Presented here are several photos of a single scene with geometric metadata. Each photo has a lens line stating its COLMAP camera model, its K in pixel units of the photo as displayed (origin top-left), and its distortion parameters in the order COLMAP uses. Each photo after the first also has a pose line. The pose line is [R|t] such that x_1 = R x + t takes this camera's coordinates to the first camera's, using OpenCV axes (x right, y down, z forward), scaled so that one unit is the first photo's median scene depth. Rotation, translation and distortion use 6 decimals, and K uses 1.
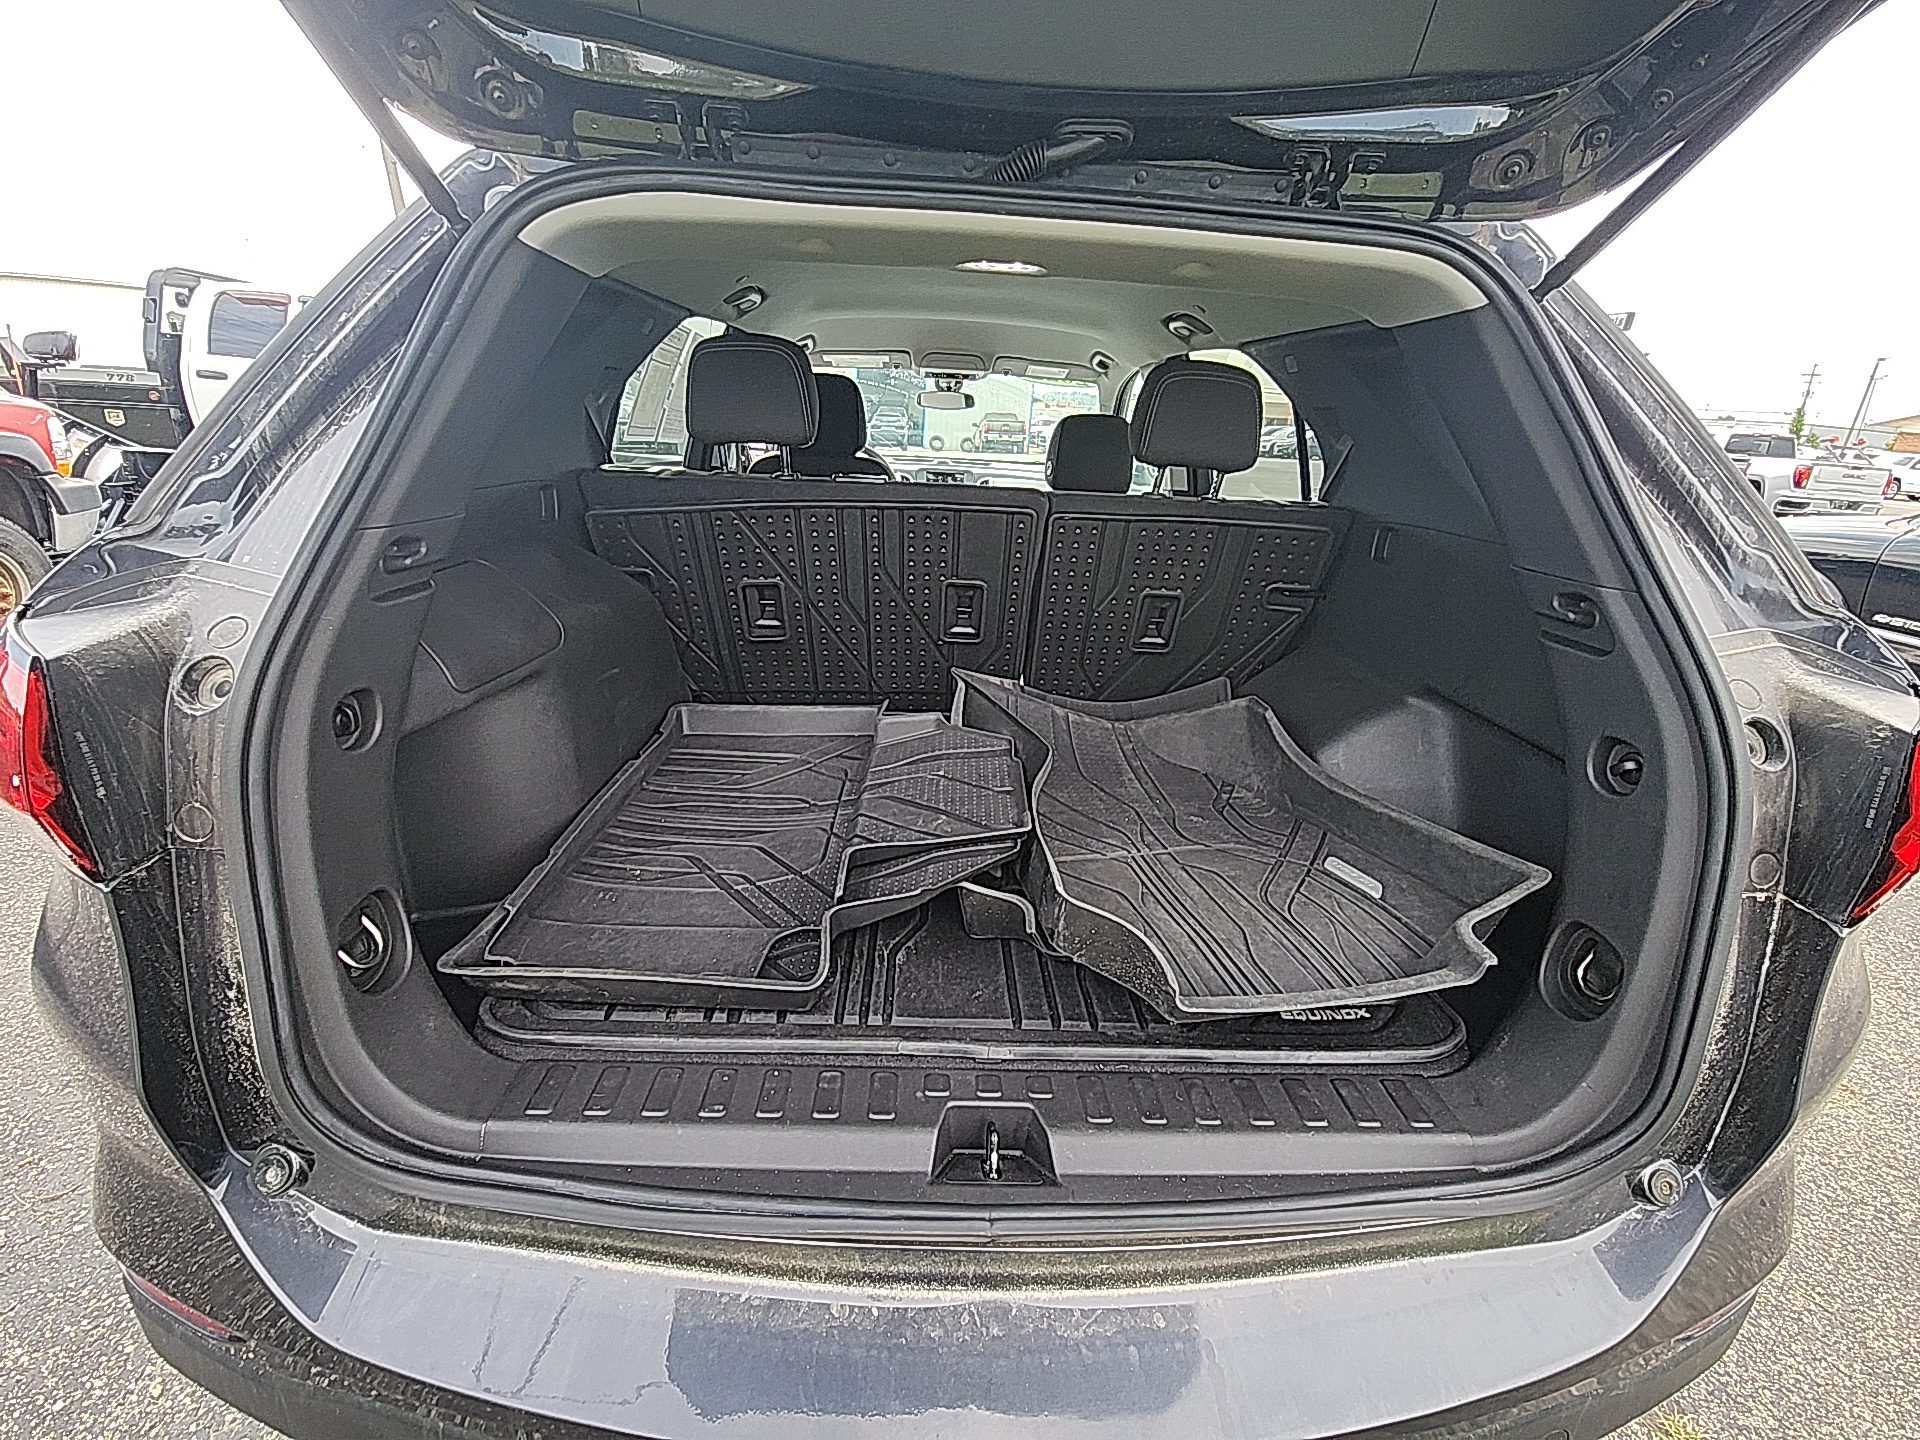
lens RADIAL K [[782.4, 0, 972.8], [0, 782.4, 695.3], [0, 0, 1]] dist [0.004995, -0.009303]
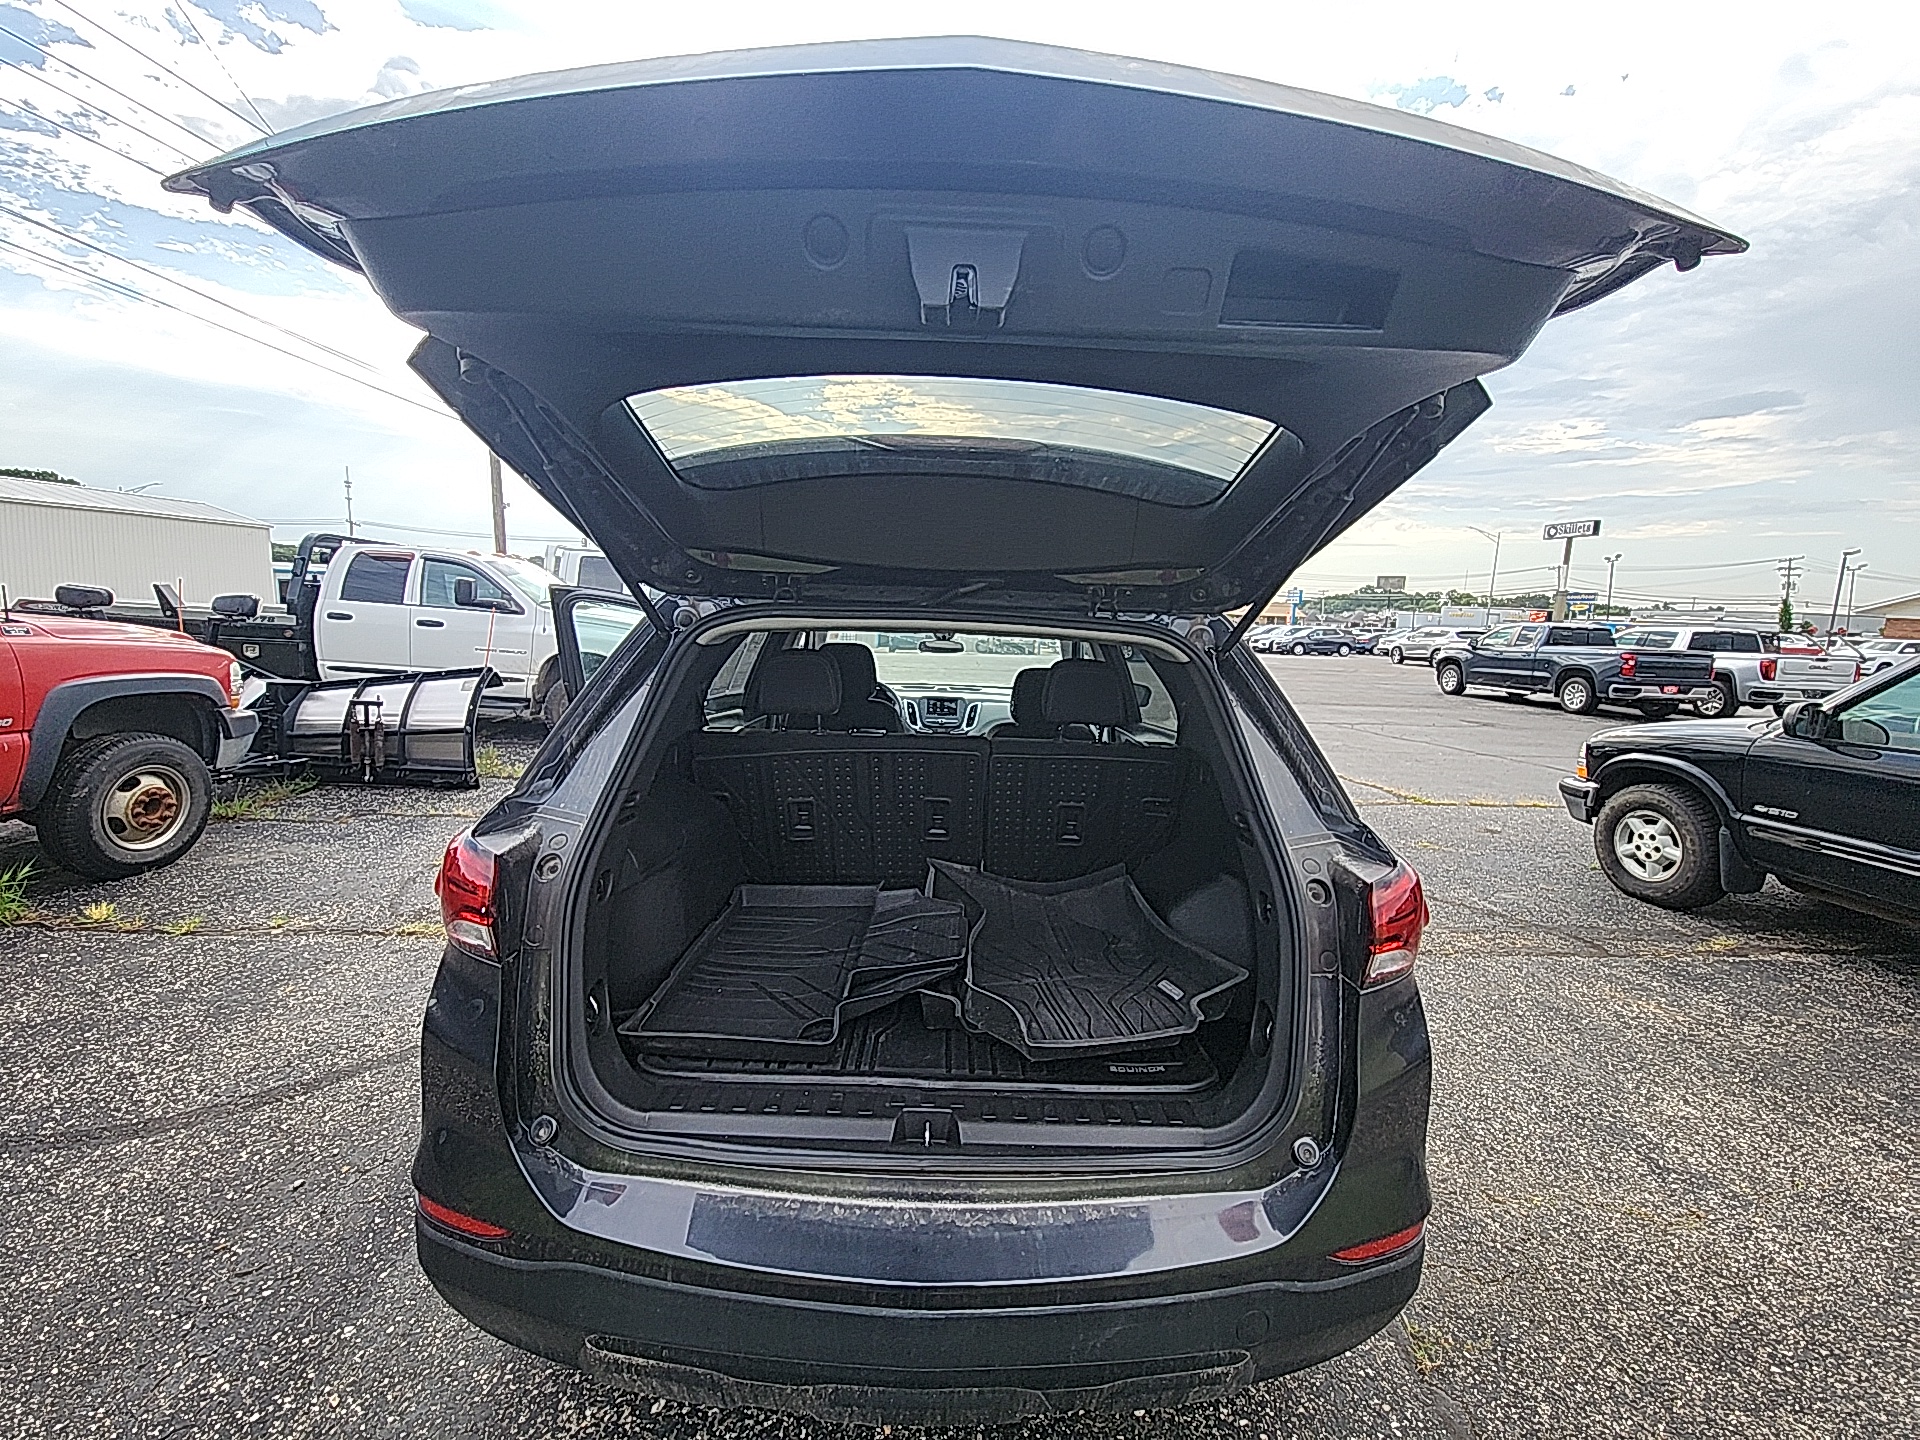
lens RADIAL K [[782.4, 0, 970.9], [0, 782.4, 710.4], [0, 0, 1]] dist [0.004995, -0.009303]
pose [[0.999573, -0.013632, -0.025840, 0.112020], [0.007505, 0.974597, -0.223839, 0.028281], [0.028235, 0.223549, 0.974284, -0.574264]]
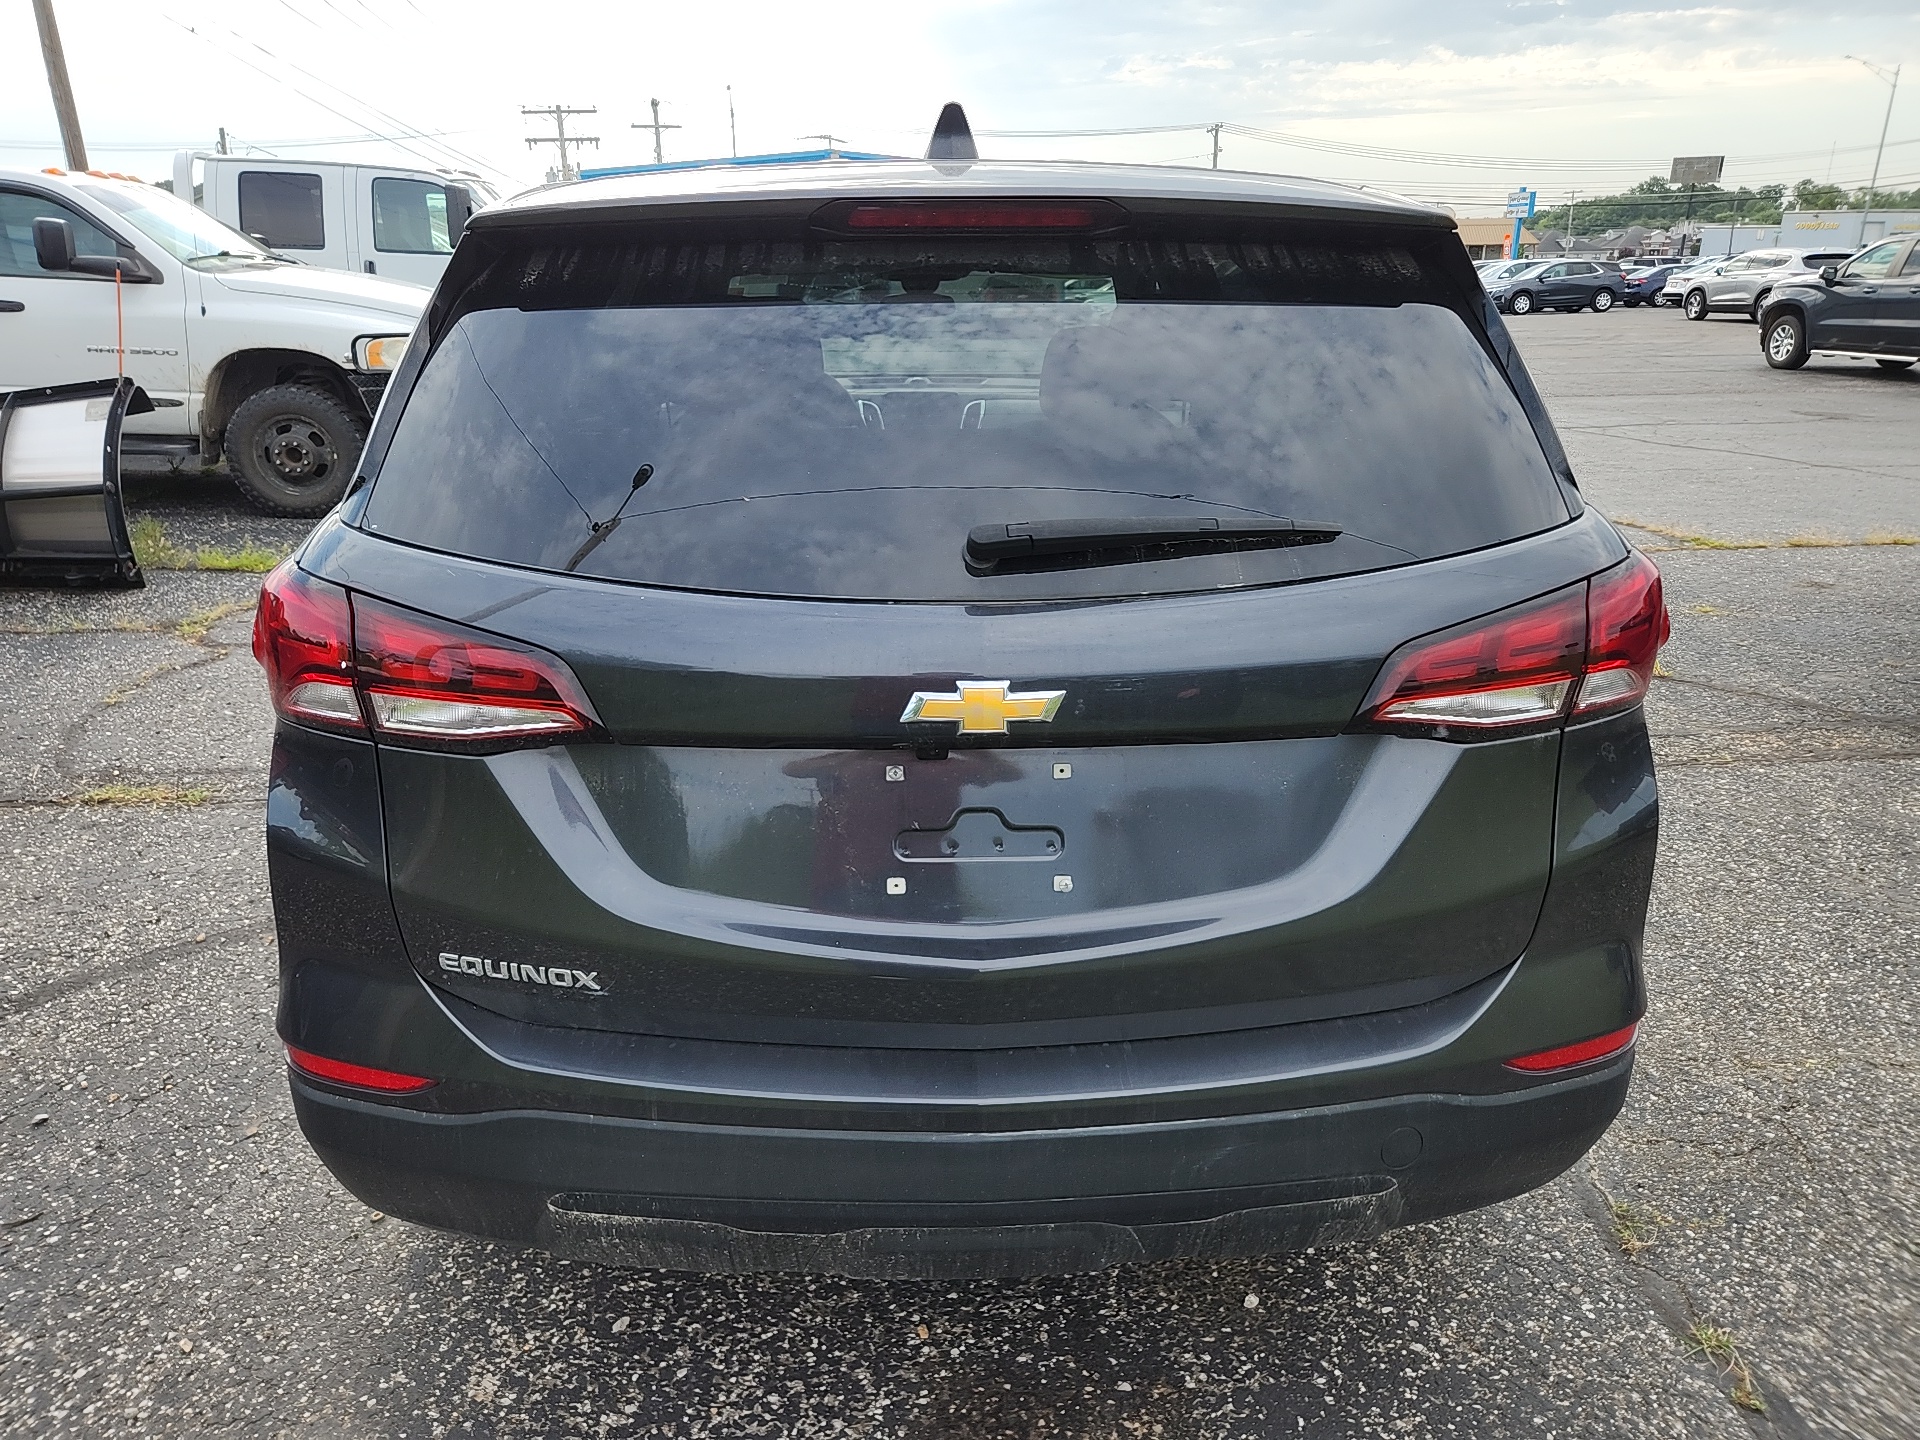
lens RADIAL K [[1347.0, 0, 945.8], [0, 1347.0, 730.0], [0, 0, 1]] dist [0.023187, -0.017848]
pose [[0.998472, -0.045704, -0.031060, 0.041032], [0.045168, 0.998822, -0.017741, 0.161046], [0.031834, 0.016311, 0.999360, -0.789455]]
